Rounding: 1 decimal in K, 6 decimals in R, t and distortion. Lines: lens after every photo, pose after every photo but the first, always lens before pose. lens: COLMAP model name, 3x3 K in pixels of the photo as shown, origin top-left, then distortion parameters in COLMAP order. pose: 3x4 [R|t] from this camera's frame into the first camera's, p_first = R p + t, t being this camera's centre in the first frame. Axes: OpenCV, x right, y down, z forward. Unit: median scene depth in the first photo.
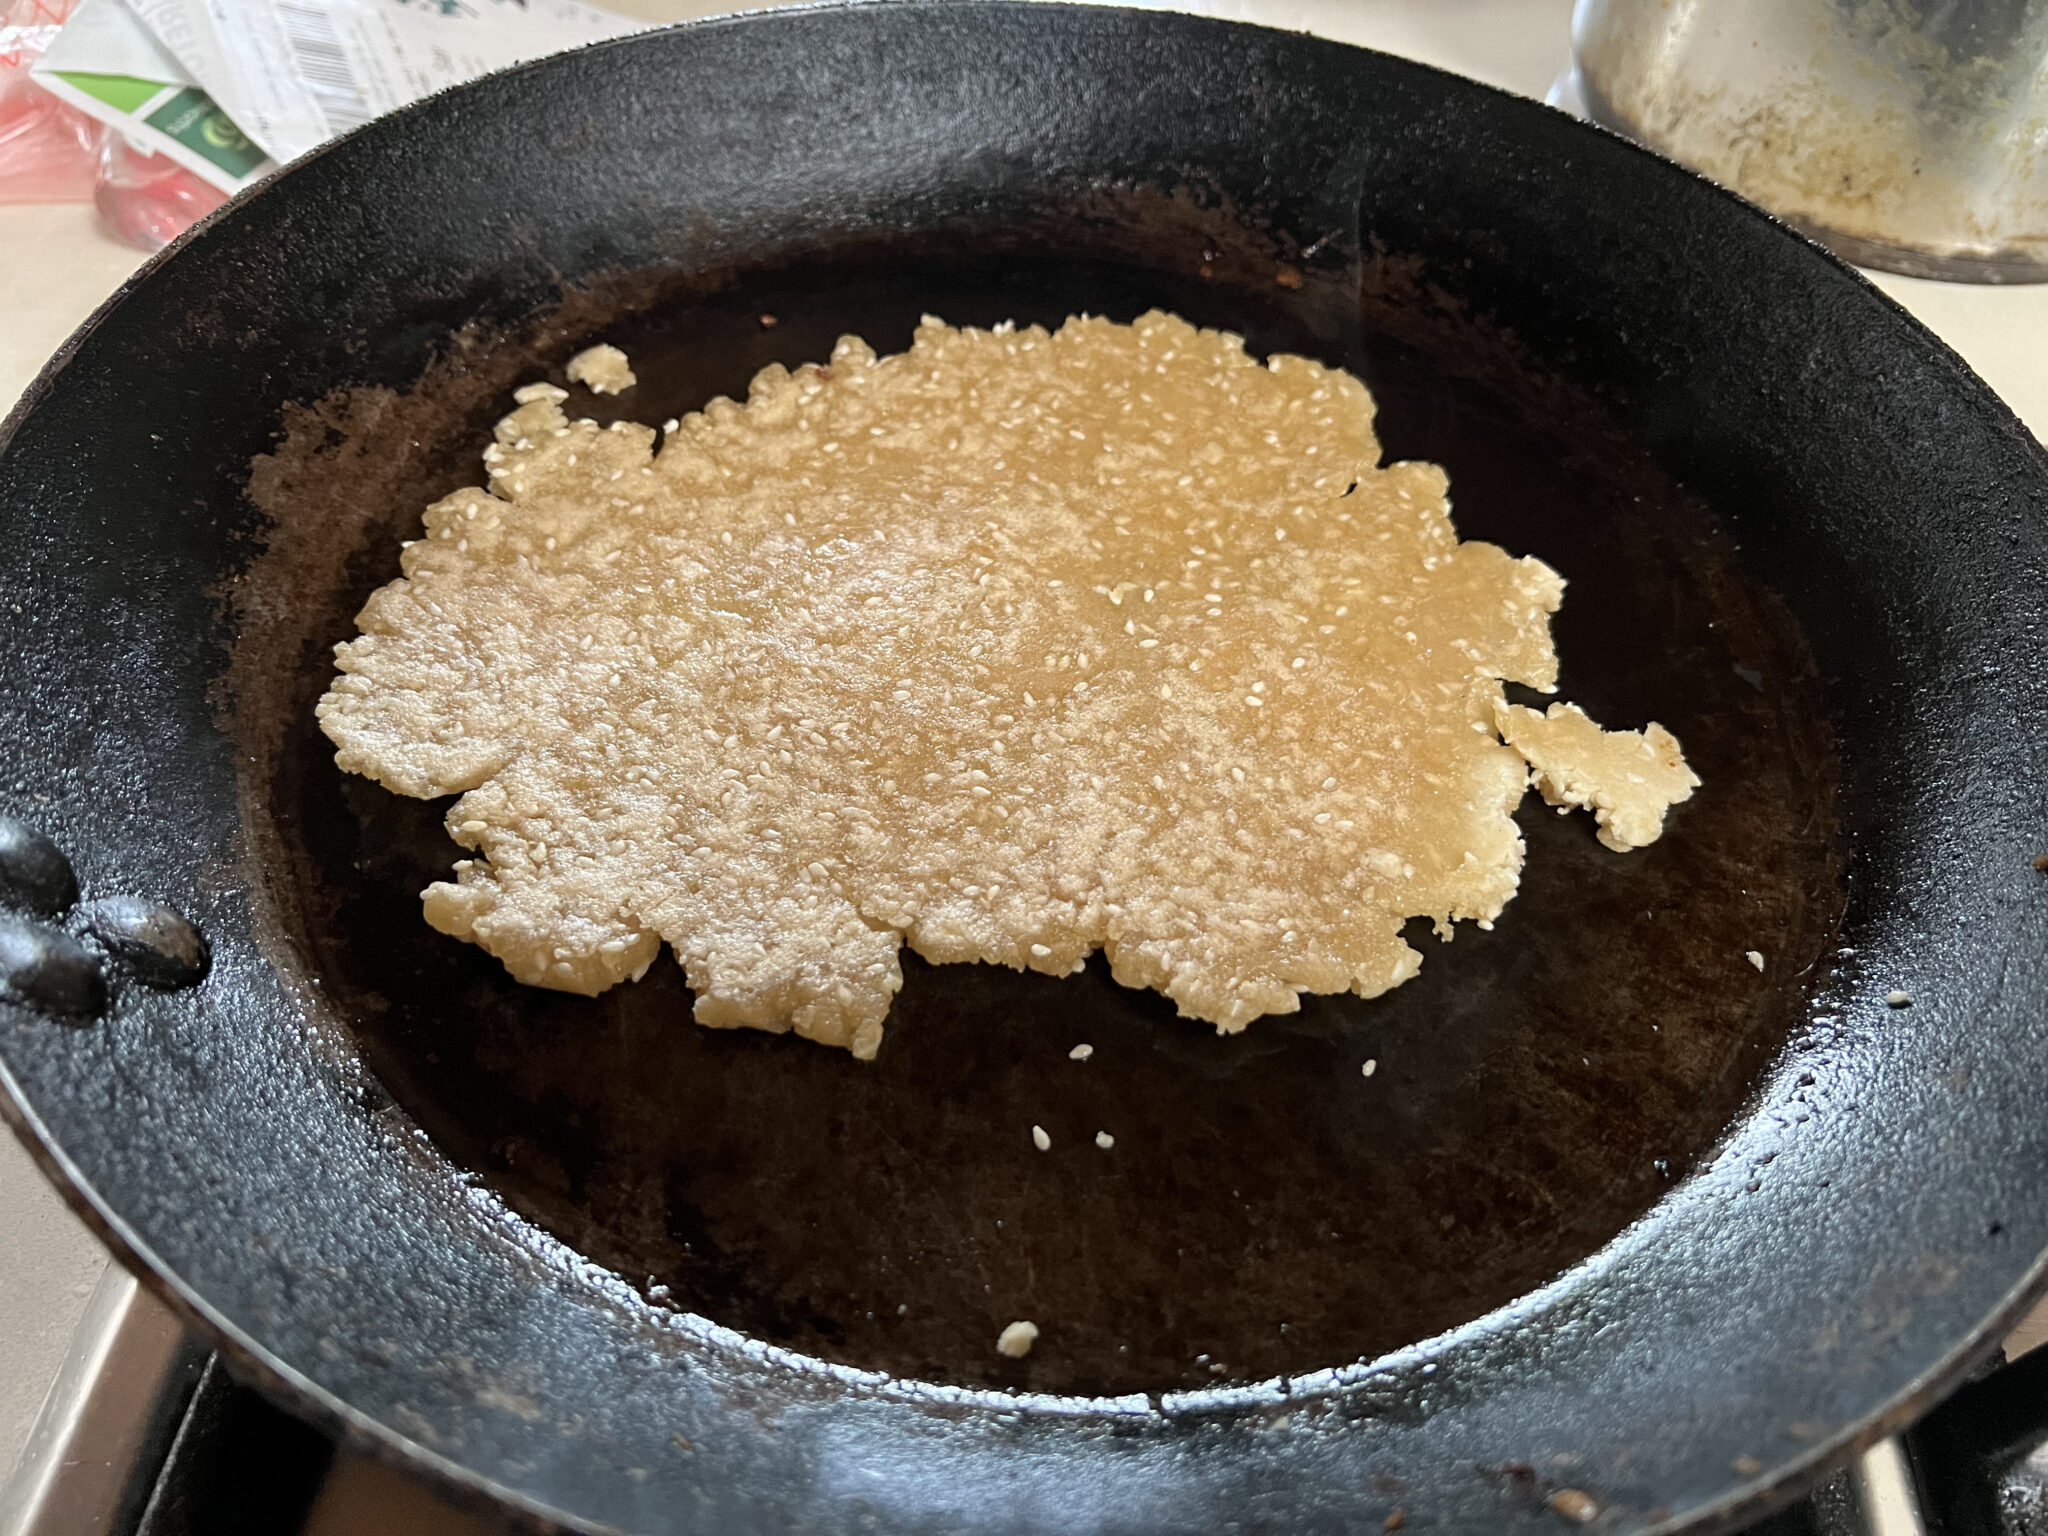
lens RADIAL K [[1558.8, 0, 1027.1], [0, 1558.8, 771.3], [0, 0, 1]] dist [0.011423, -0.013426]
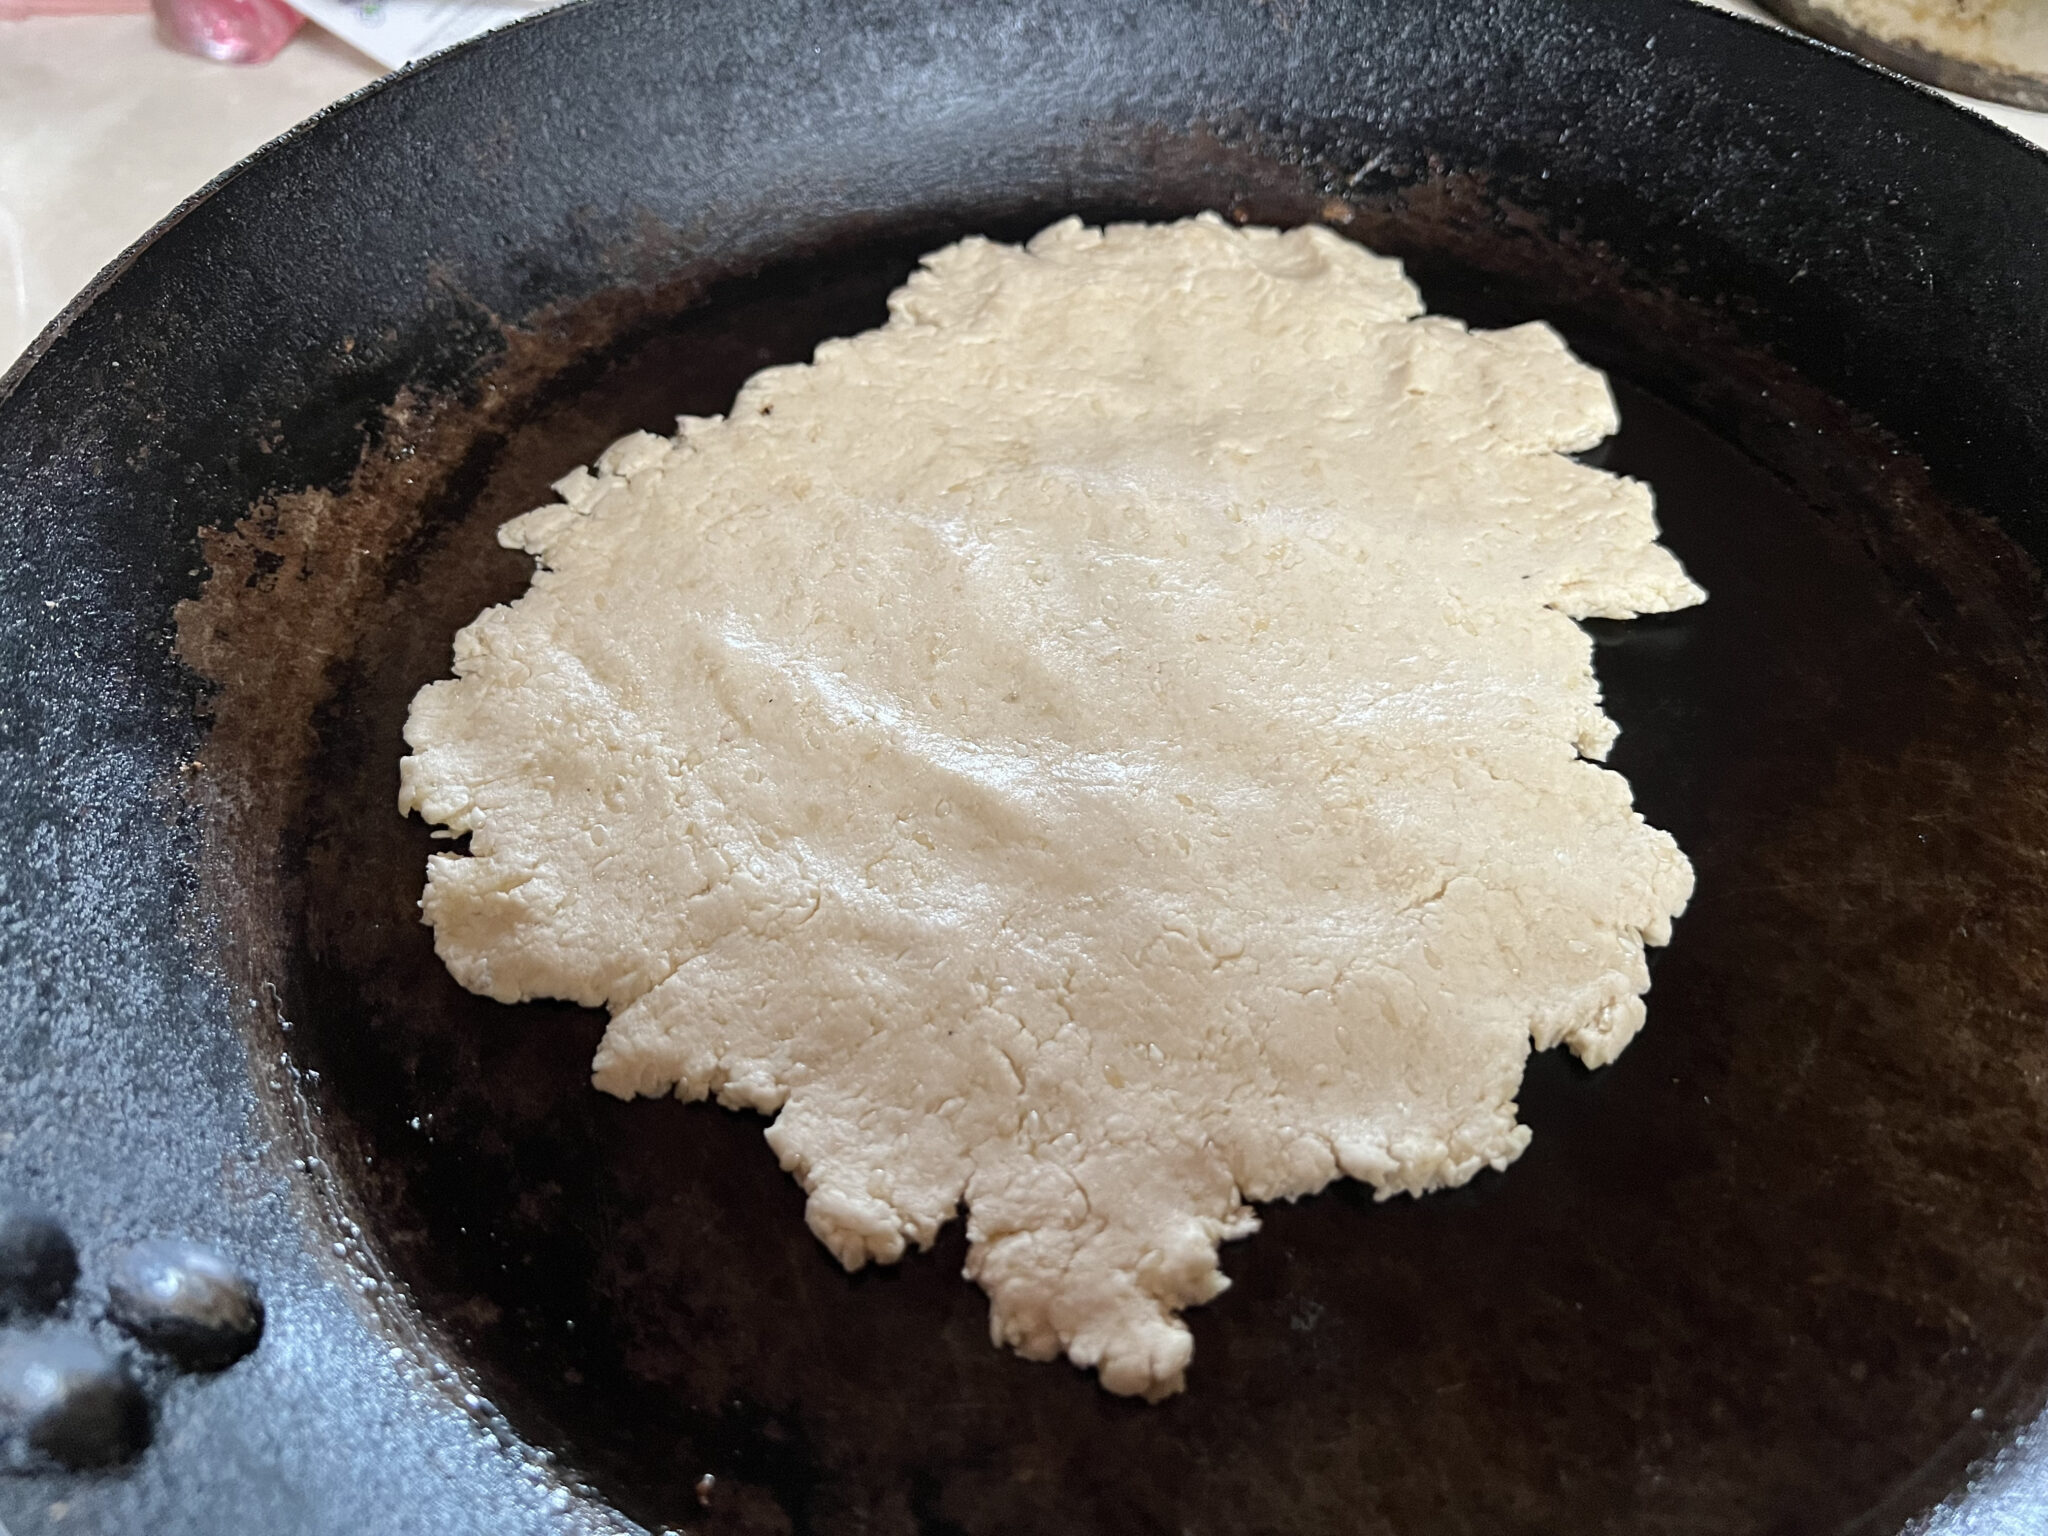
lens RADIAL K [[1558.8, 0, 1021.3], [0, 1558.8, 765.0], [0, 0, 1]] dist [0.011423, -0.013426]
pose [[0.987613, -0.142814, 0.064999, -0.125052], [0.140090, 0.989129, 0.044716, -0.090257], [-0.070678, -0.035056, 0.996883, 0.164347]]
